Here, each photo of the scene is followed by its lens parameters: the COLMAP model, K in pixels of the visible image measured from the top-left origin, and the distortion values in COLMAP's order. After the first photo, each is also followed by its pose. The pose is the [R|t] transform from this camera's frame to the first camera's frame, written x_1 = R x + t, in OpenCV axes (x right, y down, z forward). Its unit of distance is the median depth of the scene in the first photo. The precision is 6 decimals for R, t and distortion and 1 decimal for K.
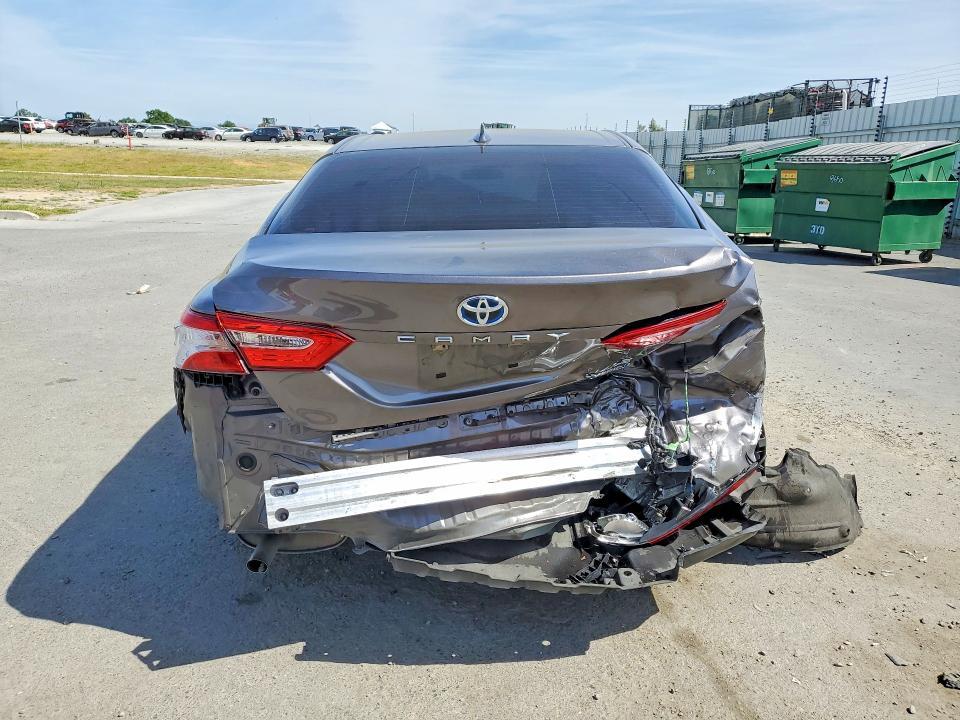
lens RADIAL K [[751.7, 0, 476.2], [0, 751.7, 364.5], [0, 0, 1]] dist [0.007633, 0.019334]
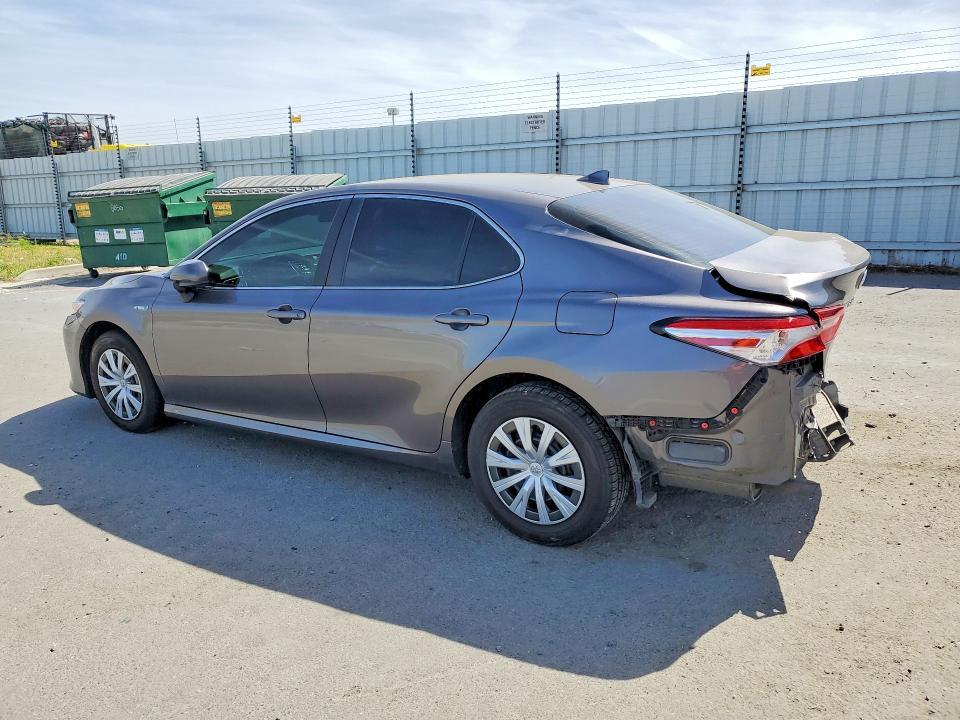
lens RADIAL K [[751.7, 0, 478.4], [0, 751.7, 354.7], [0, 0, 1]] dist [0.007633, 0.019334]
pose [[0.534308, -0.215590, 0.817335, -0.285508], [0.256484, 0.962691, 0.086262, -0.041436], [-0.805438, 0.163543, 0.569669, 0.112885]]
